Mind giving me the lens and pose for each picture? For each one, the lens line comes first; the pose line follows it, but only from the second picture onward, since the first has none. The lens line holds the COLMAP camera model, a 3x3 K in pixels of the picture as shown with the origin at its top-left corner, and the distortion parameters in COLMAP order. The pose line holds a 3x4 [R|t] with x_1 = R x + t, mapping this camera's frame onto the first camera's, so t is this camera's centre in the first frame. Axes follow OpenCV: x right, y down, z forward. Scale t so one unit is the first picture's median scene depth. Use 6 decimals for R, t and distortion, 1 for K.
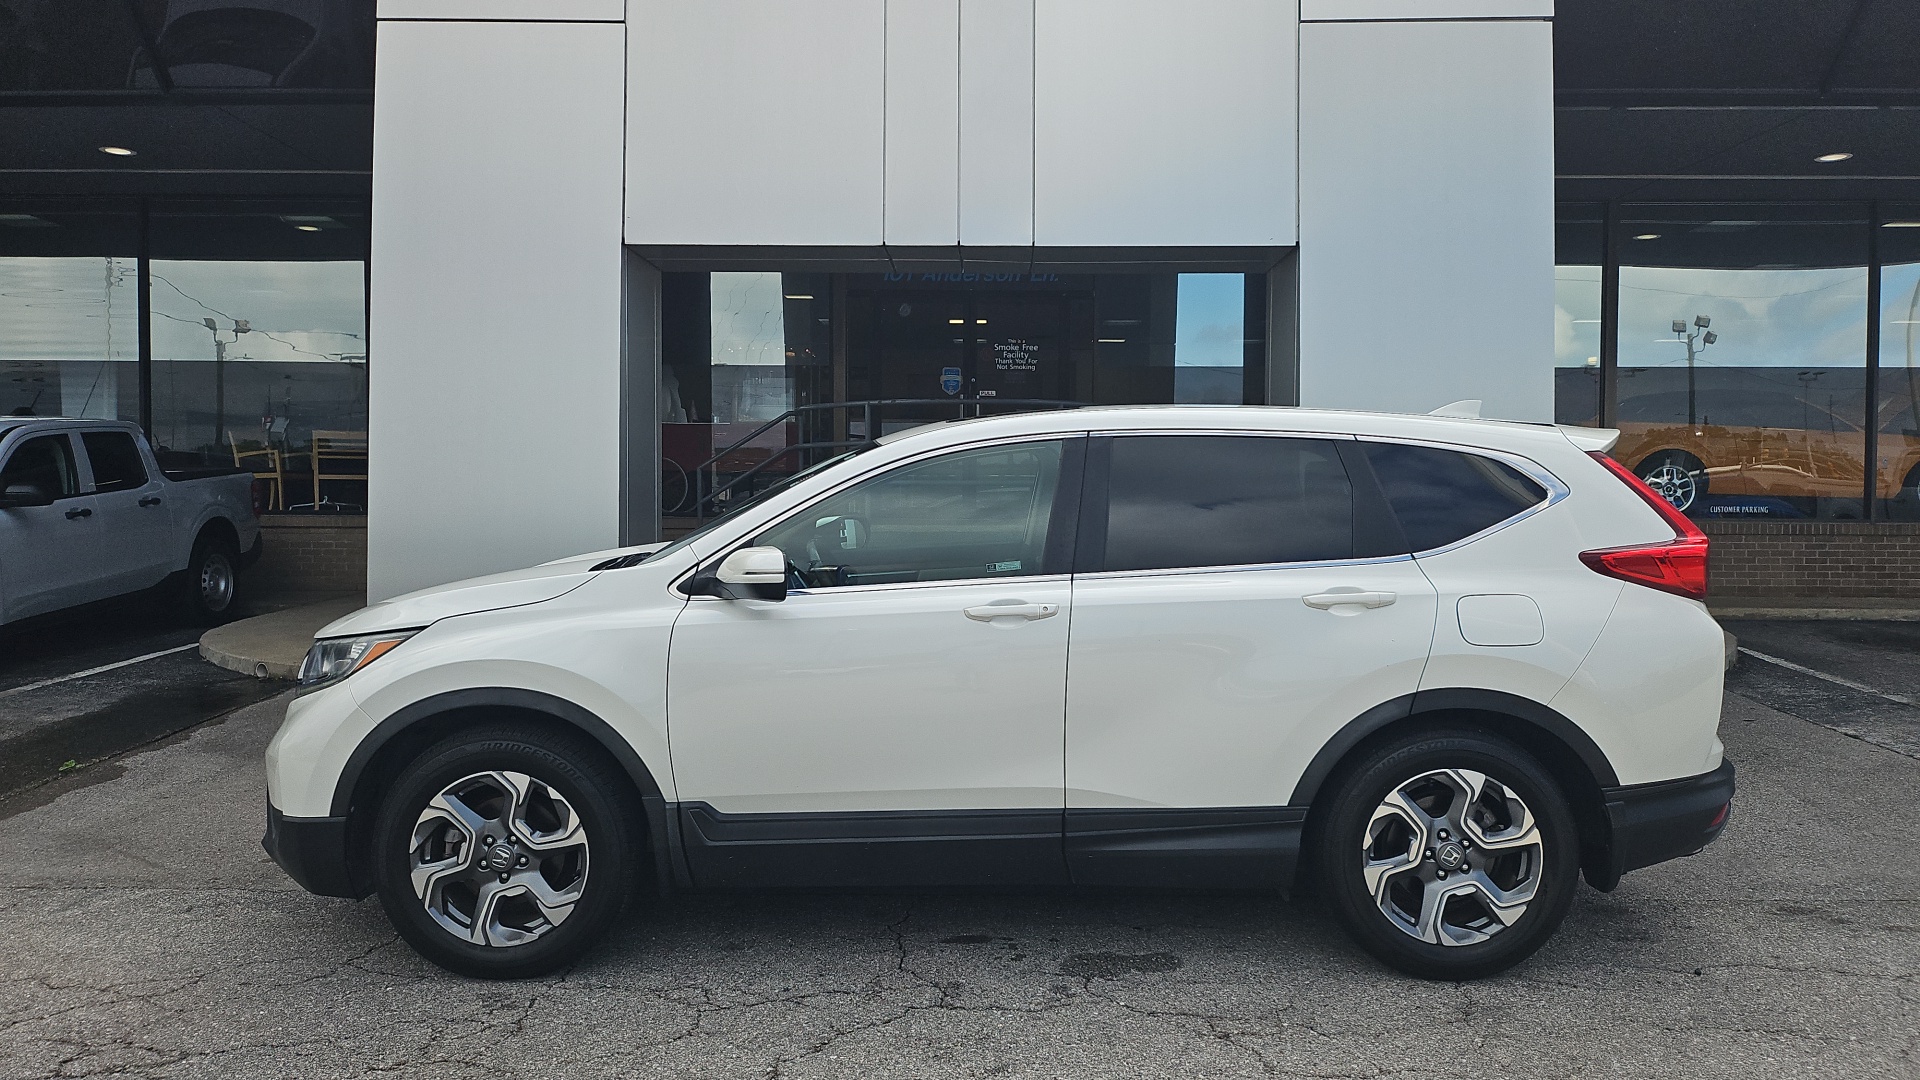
lens RADIAL K [[1385.7, 0, 1001.5], [0, 1385.7, 552.0], [0, 0, 1]] dist [0.032972, -0.055626]
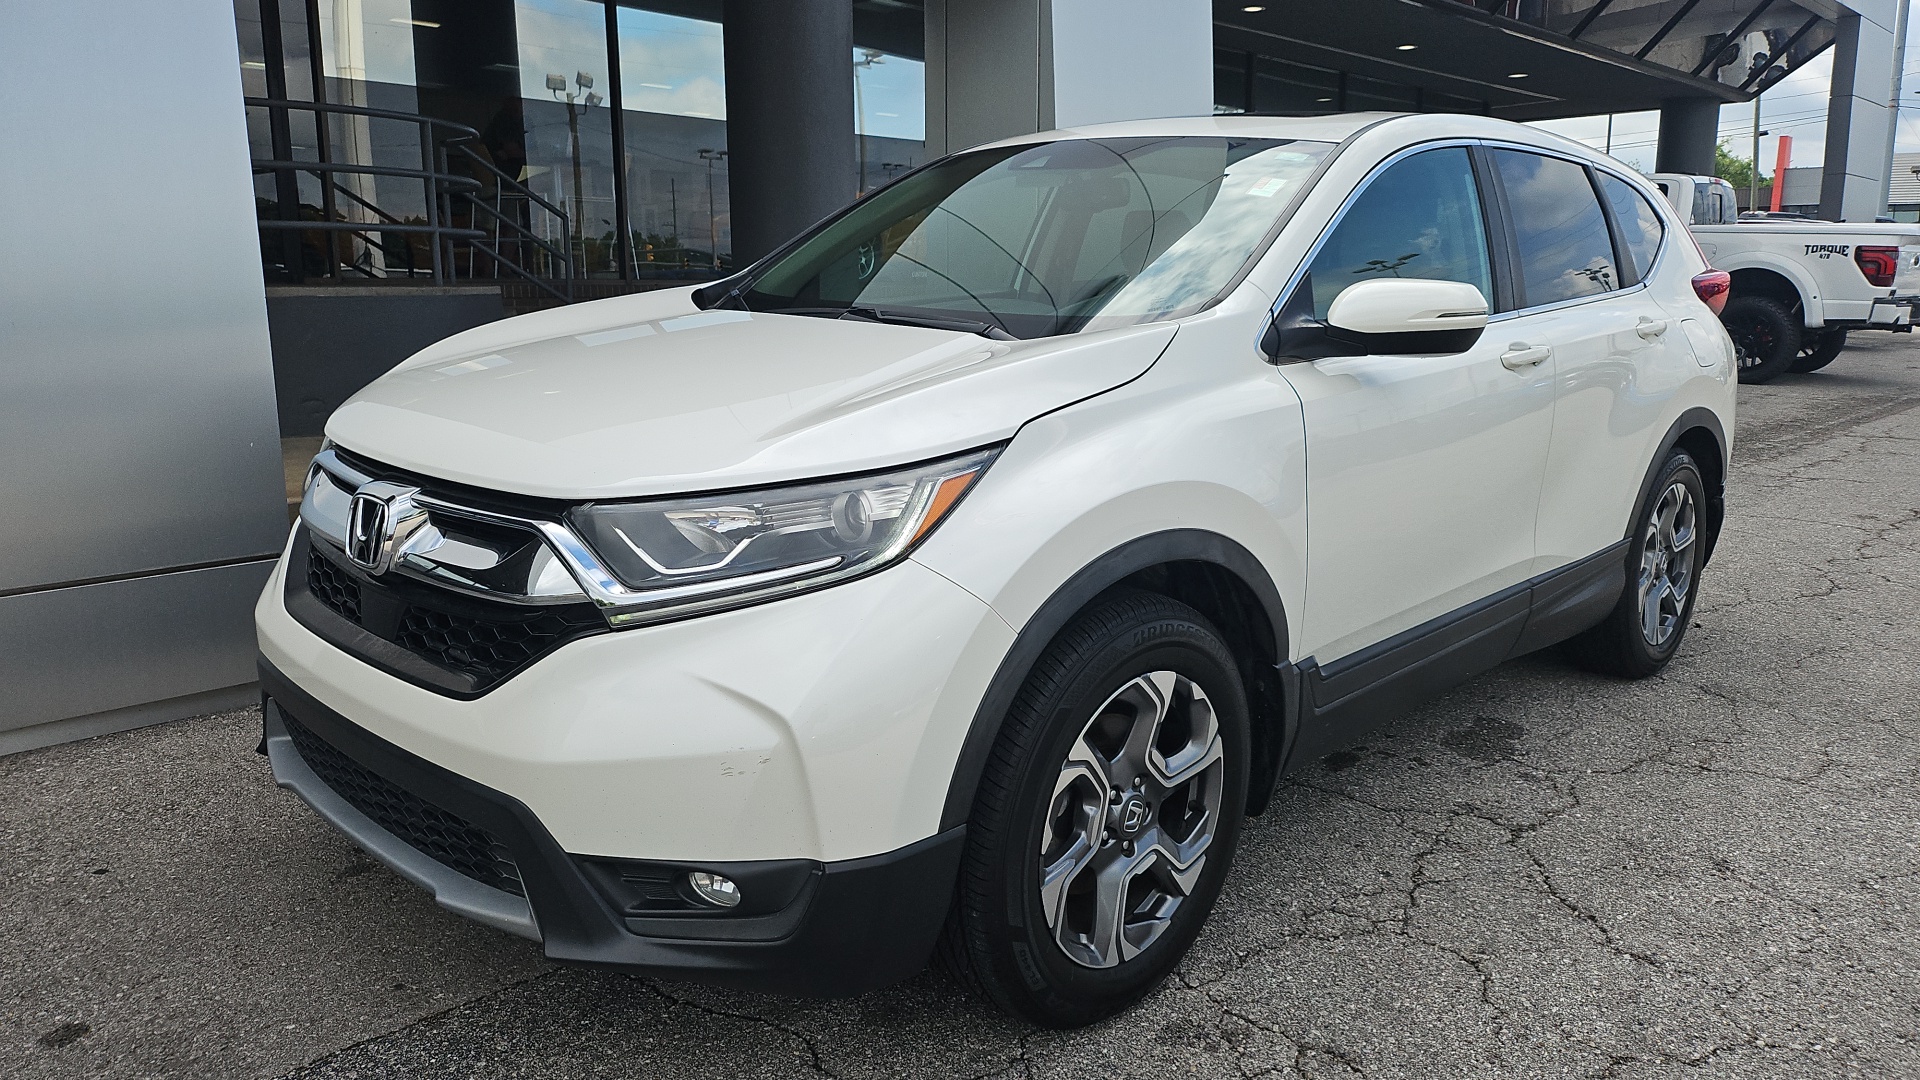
lens RADIAL K [[1385.7, 0, 959.3], [0, 1385.7, 555.0], [0, 0, 1]] dist [0.032972, -0.055626]
pose [[0.687413, -0.152786, 0.710014, -0.812651], [0.031634, 0.982993, 0.180900, 0.001804], [-0.725577, -0.101892, 0.680555, 0.665502]]
